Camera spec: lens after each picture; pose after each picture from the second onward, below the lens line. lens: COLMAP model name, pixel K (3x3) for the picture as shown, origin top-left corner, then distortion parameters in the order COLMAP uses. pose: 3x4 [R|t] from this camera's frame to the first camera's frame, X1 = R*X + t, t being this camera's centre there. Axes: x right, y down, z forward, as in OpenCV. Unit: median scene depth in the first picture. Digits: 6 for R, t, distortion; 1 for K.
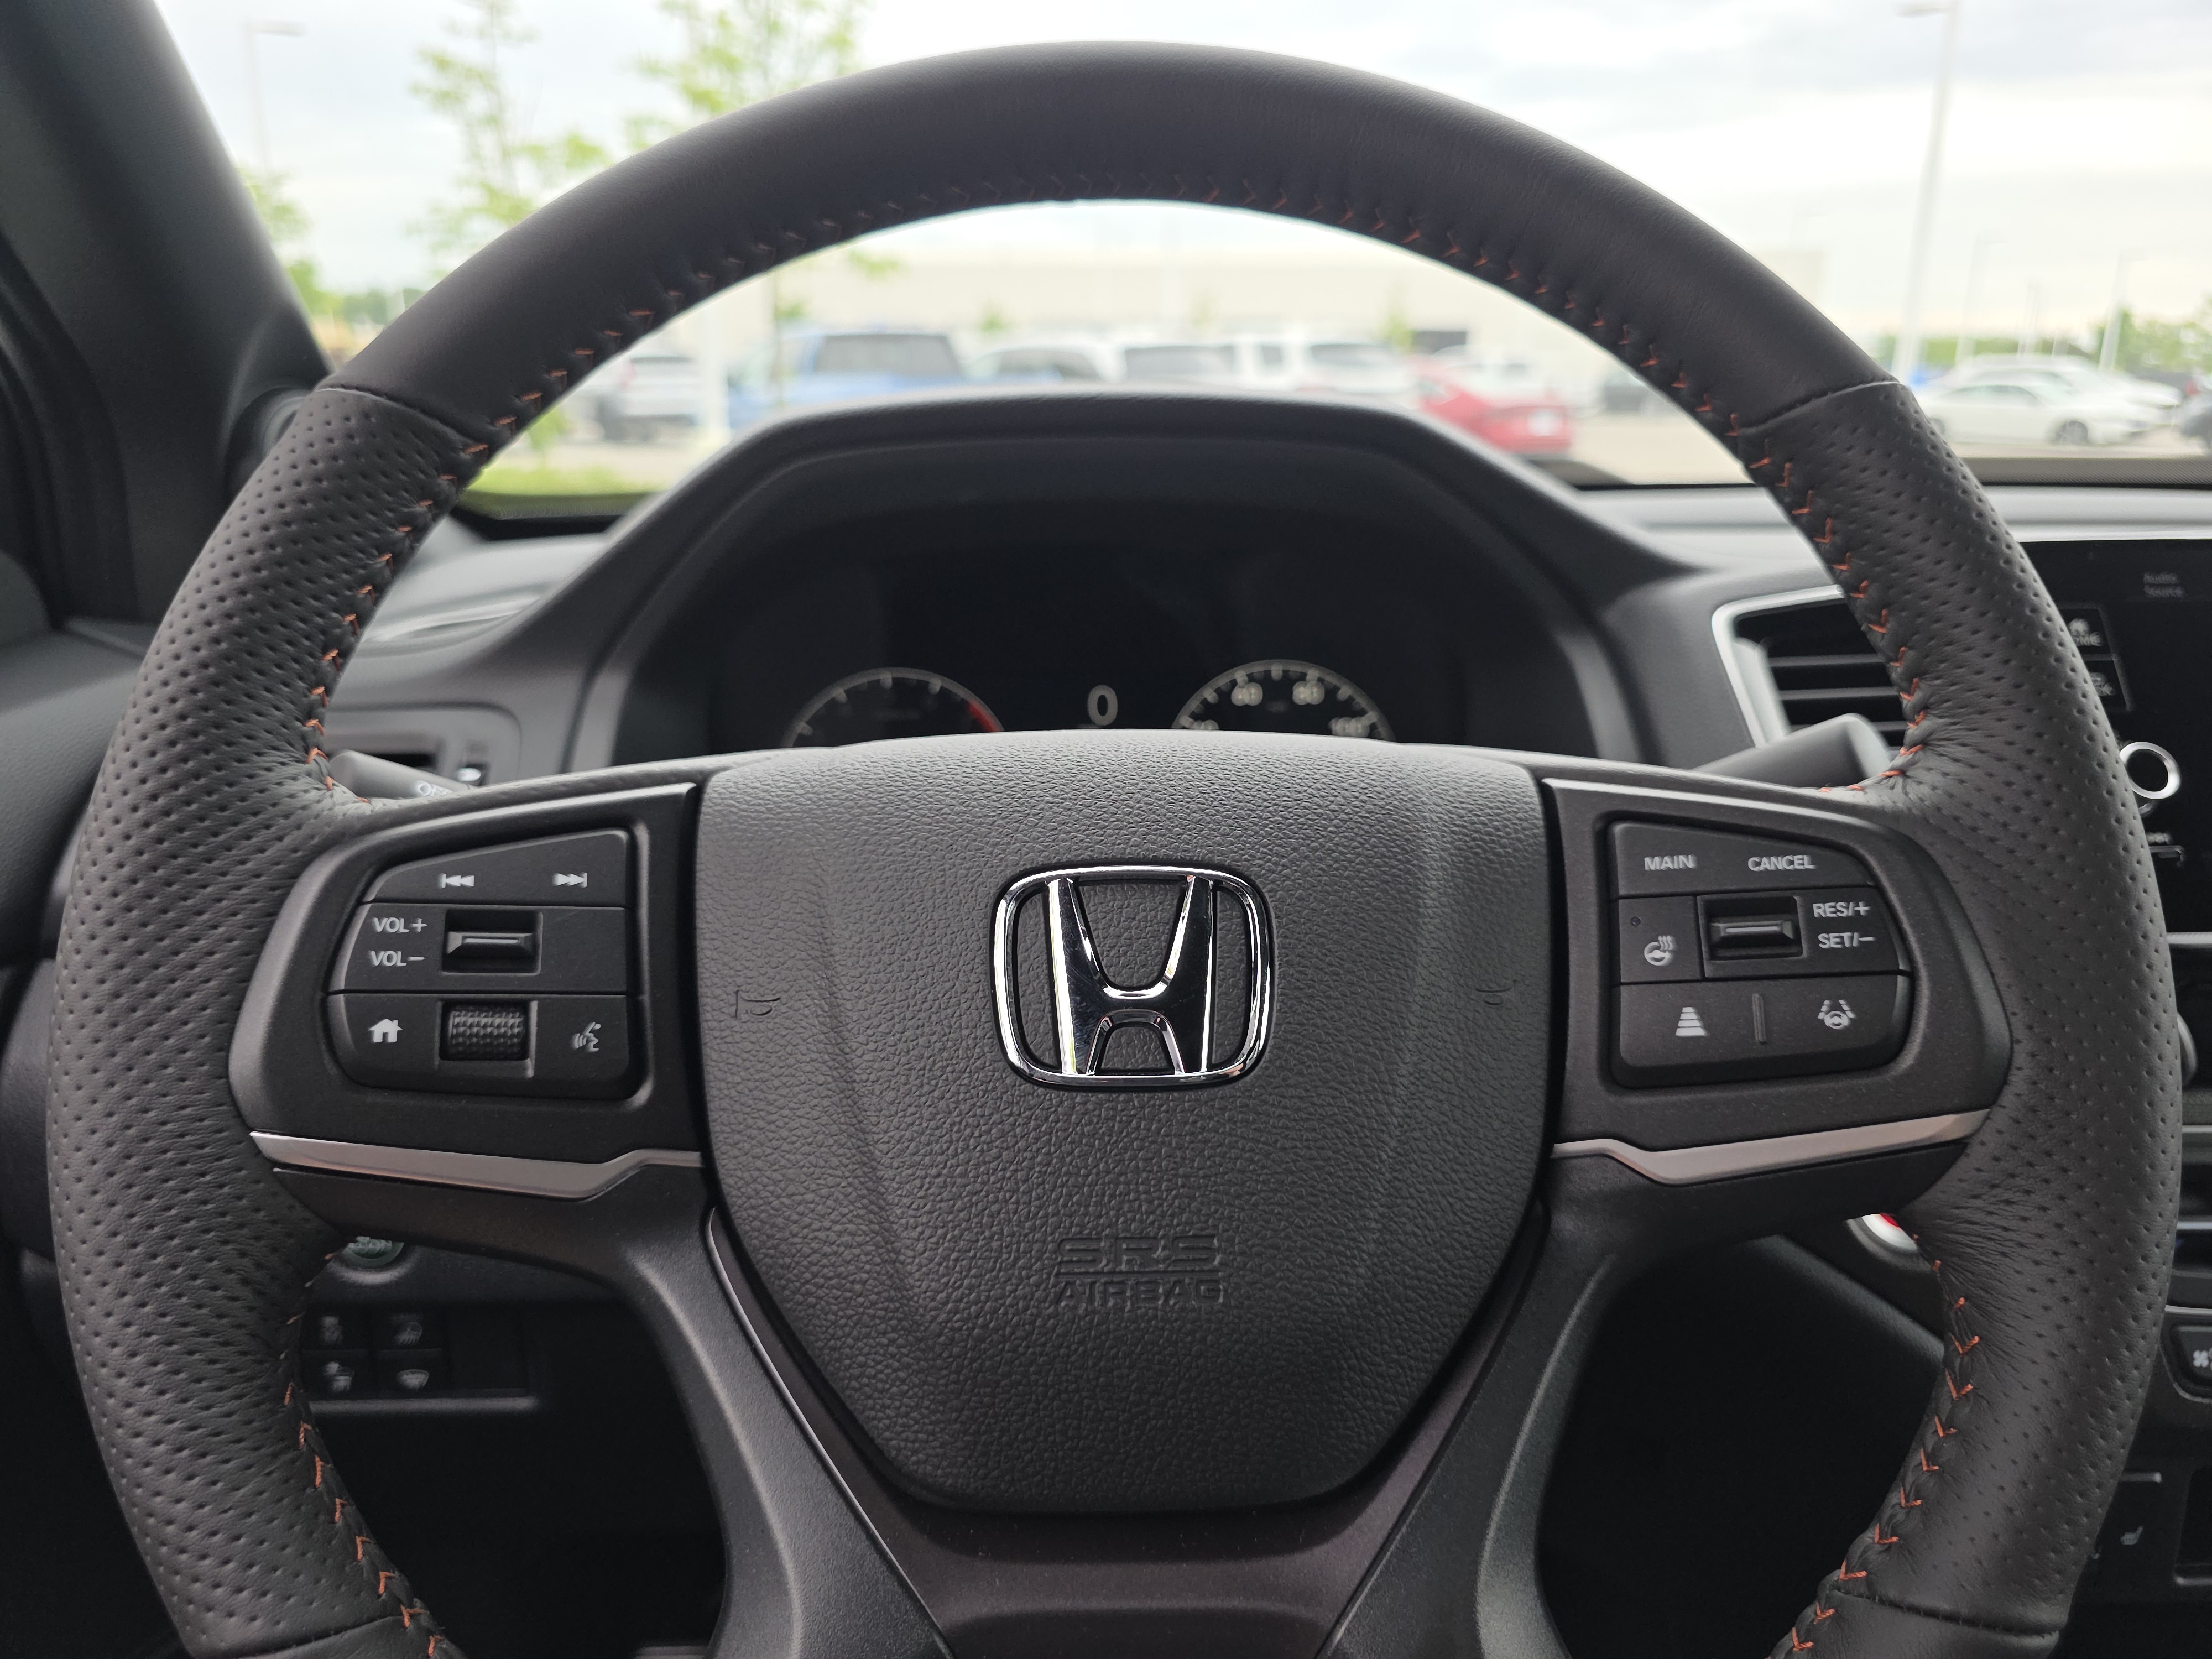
lens RADIAL K [[1743.1, 0, 1106.0], [0, 1743.1, 829.5], [0, 0, 1]] dist [0.050561, -0.000528]
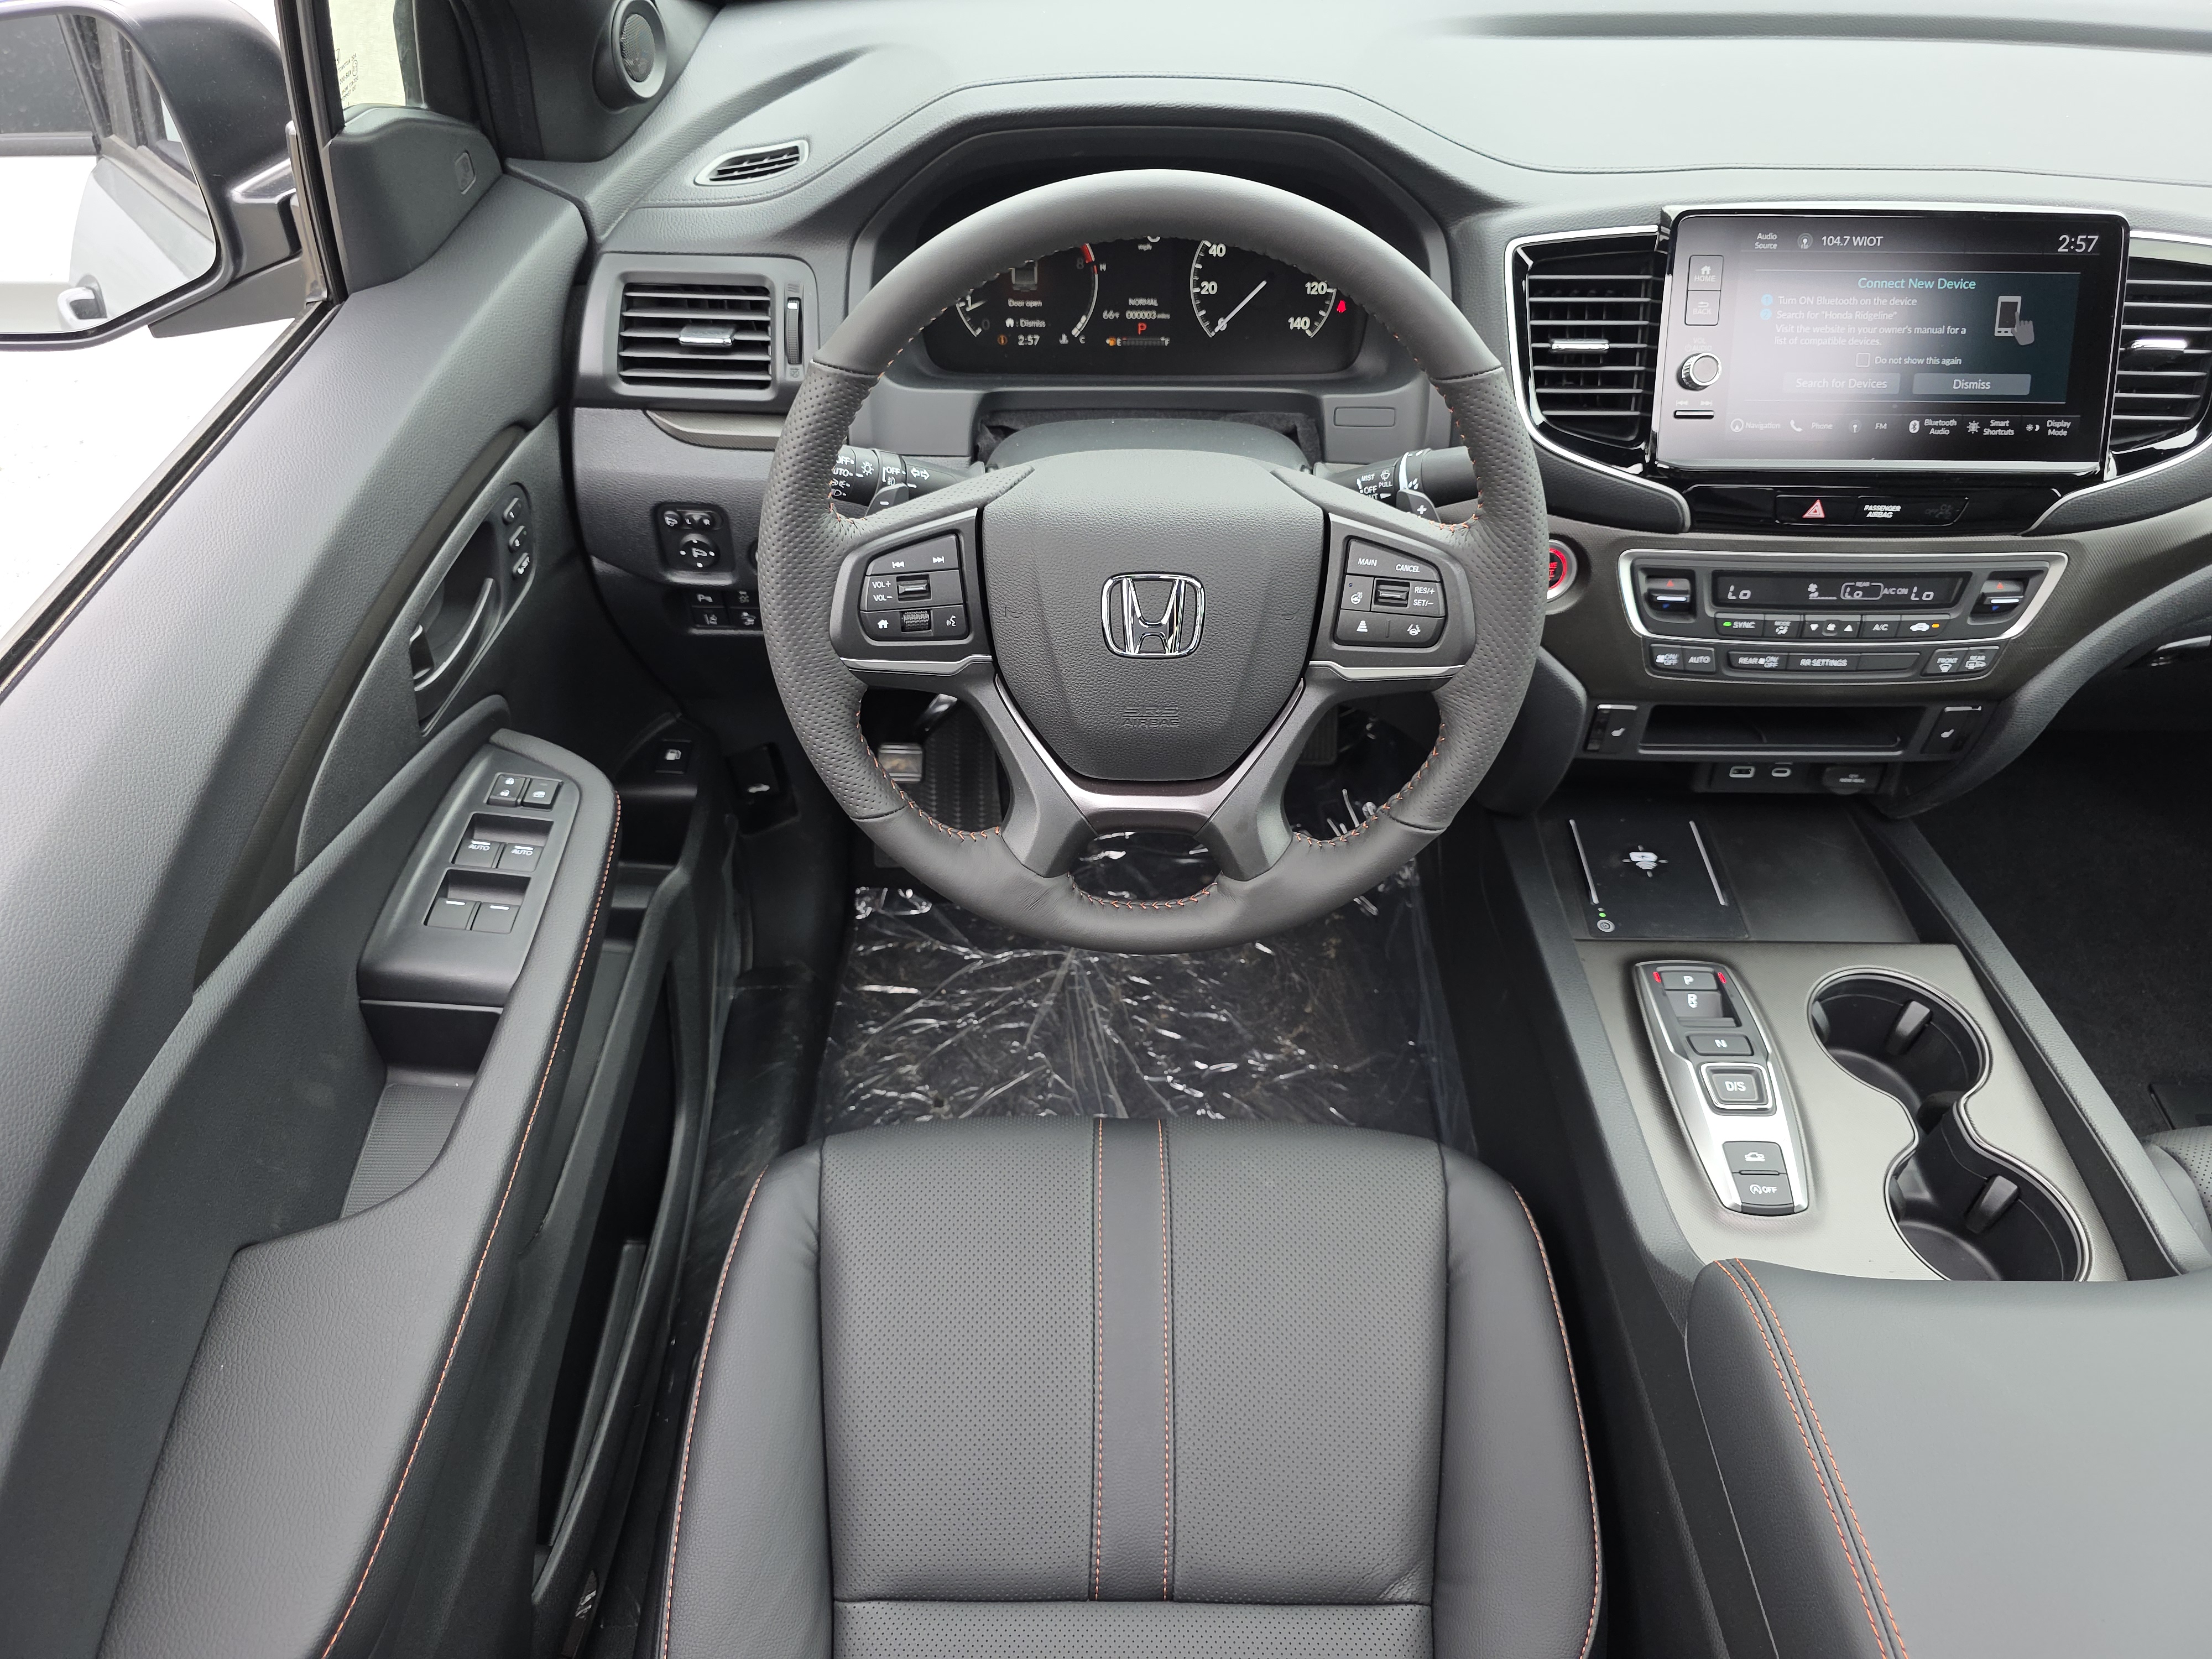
lens RADIAL K [[1605.5, 0, 1094.8], [0, 1605.5, 823.8], [0, 0, 1]] dist [0.025672, -0.002891]
pose [[0.999242, 0.029099, -0.025865, -0.003226], [-0.009083, 0.820253, 0.571929, -1.034257], [0.037858, -0.571260, 0.819895, -1.187487]]
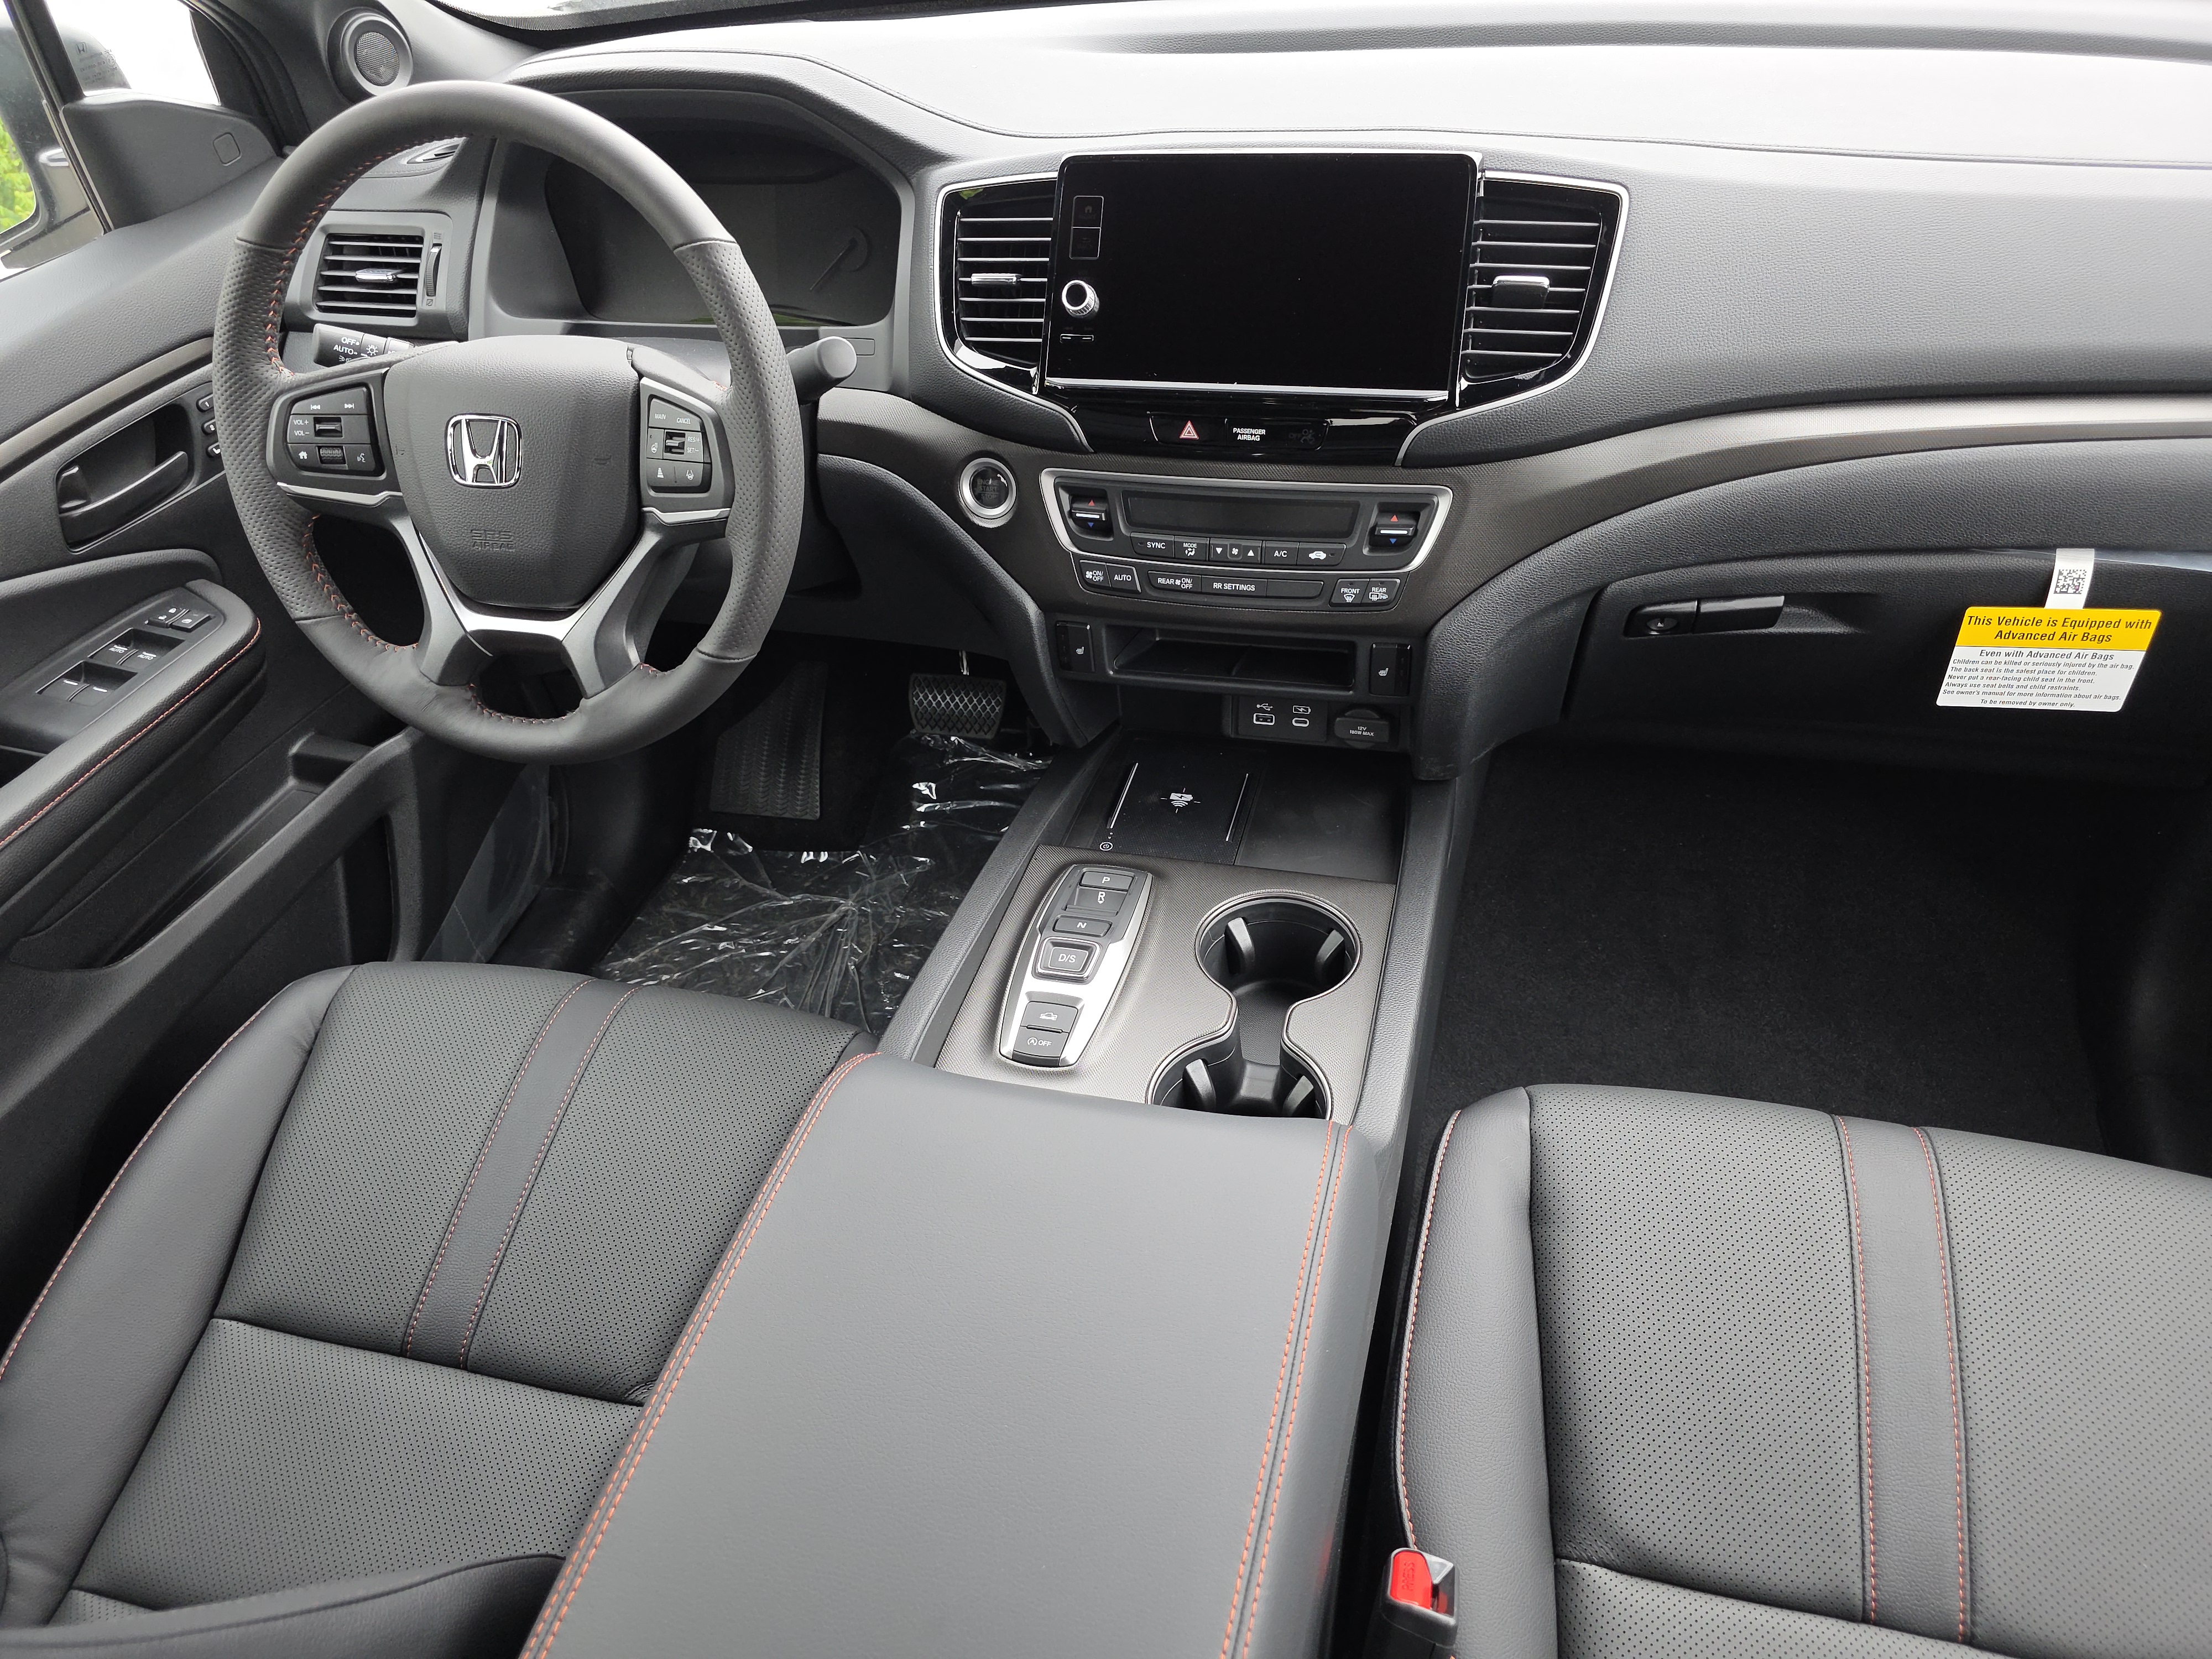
lens RADIAL K [[1567.1, 0, 1094.7], [0, 1567.1, 831.2], [0, 0, 1]] dist [0.048867, -0.002500]
pose [[0.949652, 0.121412, -0.288826, 1.958311], [0.038039, 0.870362, 0.490940, -0.682134], [0.310990, -0.477209, 0.821923, -1.356845]]
